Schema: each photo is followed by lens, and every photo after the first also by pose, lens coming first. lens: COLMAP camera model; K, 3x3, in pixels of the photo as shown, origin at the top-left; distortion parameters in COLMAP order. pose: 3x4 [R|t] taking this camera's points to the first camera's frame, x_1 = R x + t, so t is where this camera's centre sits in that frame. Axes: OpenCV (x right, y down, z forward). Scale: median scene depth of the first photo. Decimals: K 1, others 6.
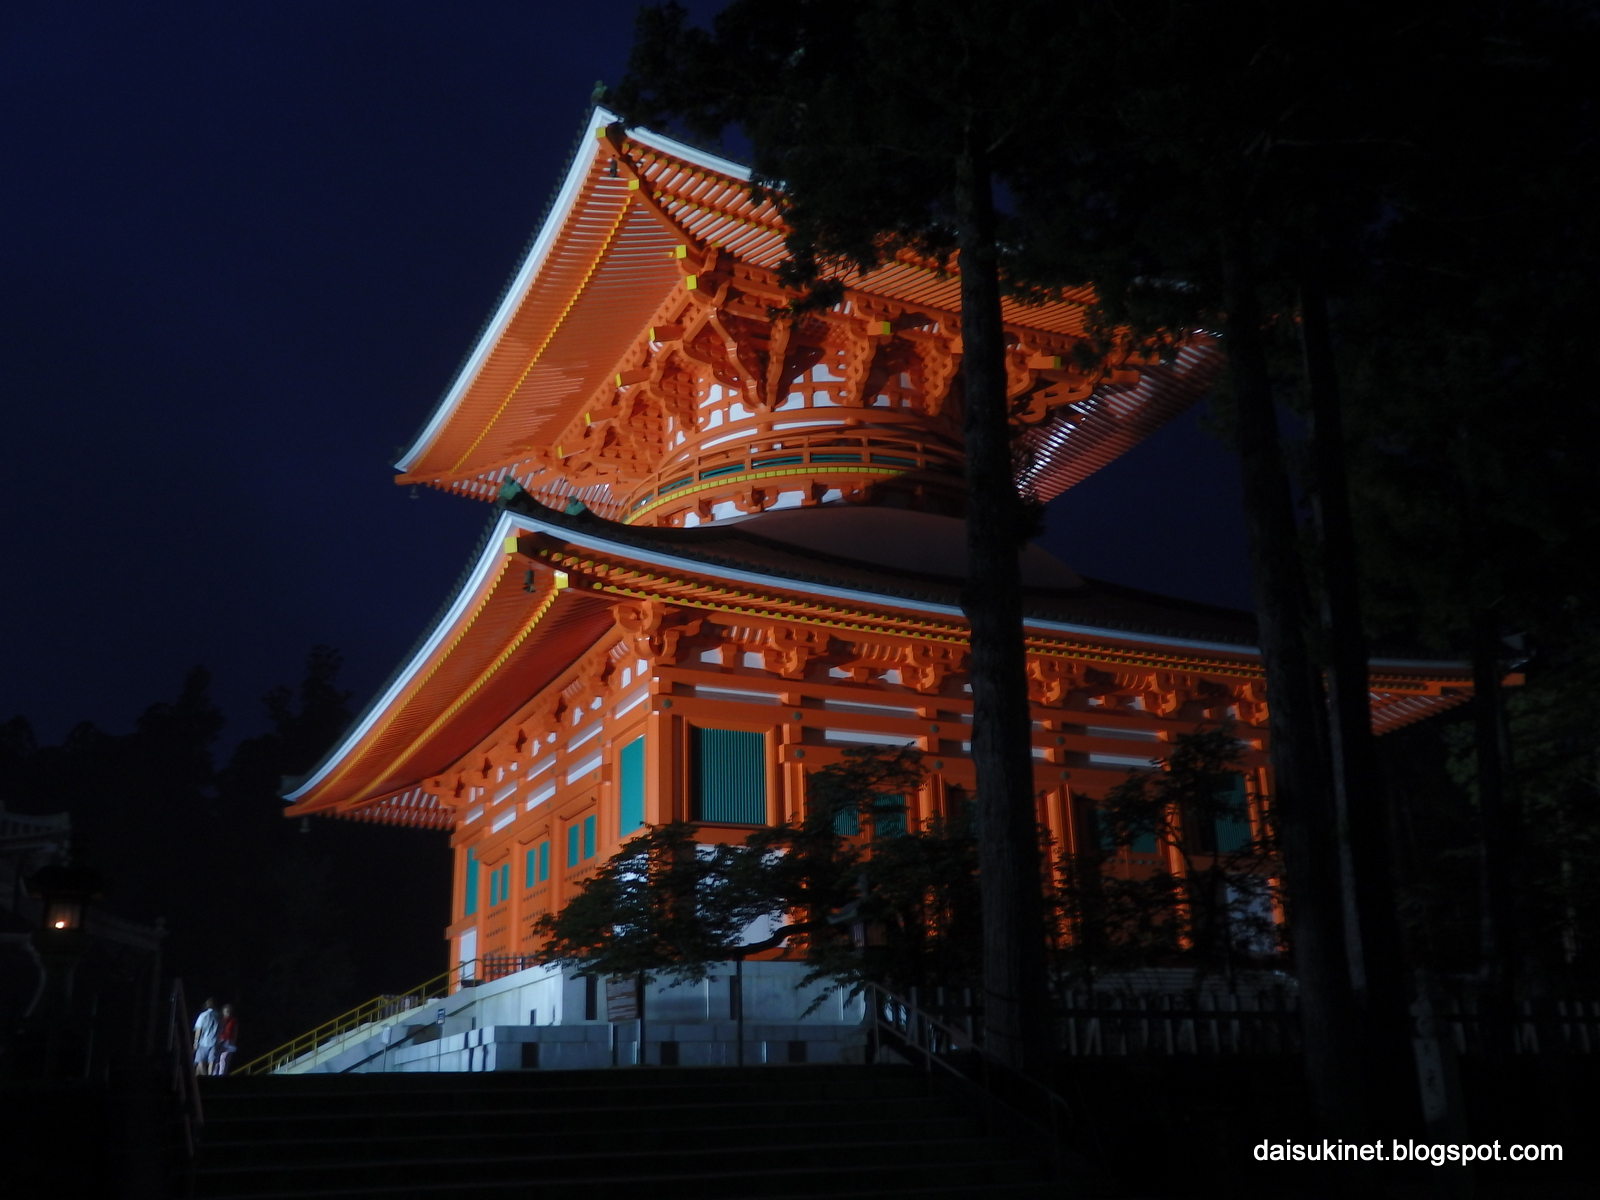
lens RADIAL K [[1475.6, 0, 800.0], [0, 1475.6, 600.0], [0, 0, 1]] dist [-0.006329, -0.004707]
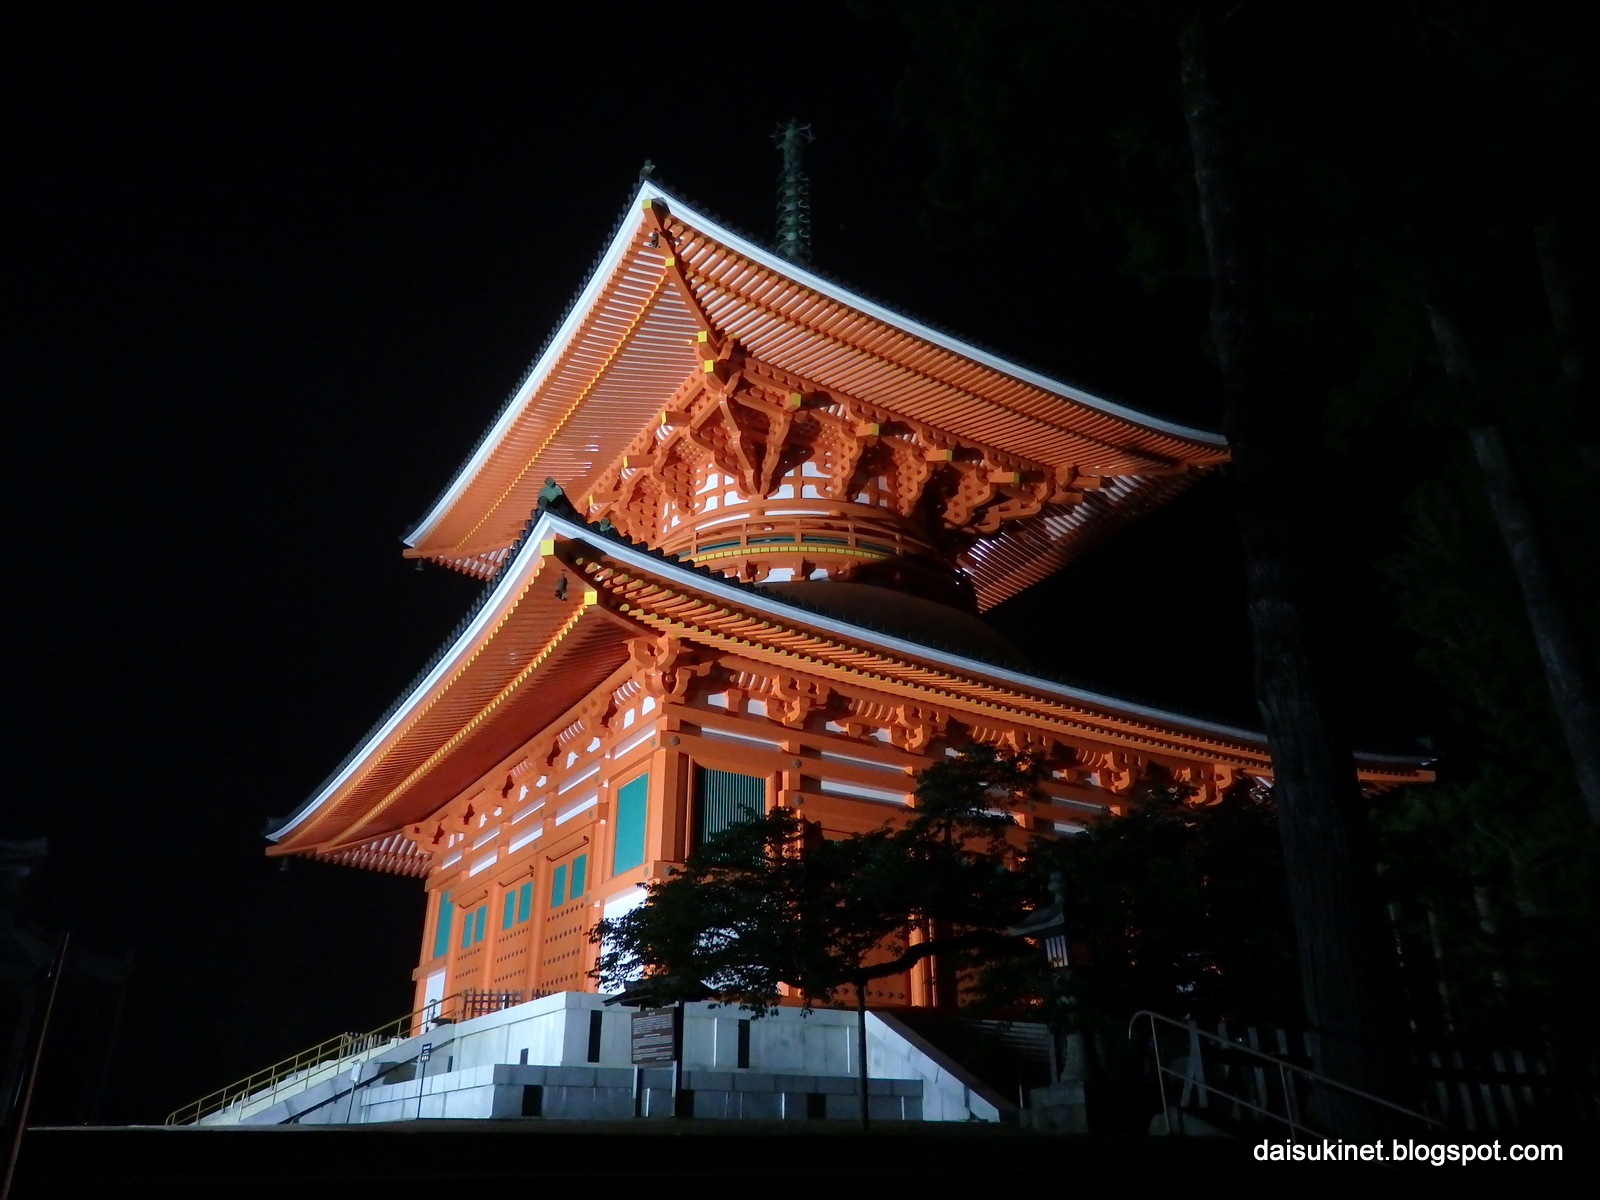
lens RADIAL K [[1157.4, 0, 807.2], [0, 1157.4, 598.8], [0, 0, 1]] dist [-0.006549, 0.005810]
pose [[0.994059, 0.069429, 0.083823, -0.060739], [-0.059330, 0.991301, -0.117479, 0.051084], [-0.091250, 0.111808, 0.989531, 0.165078]]
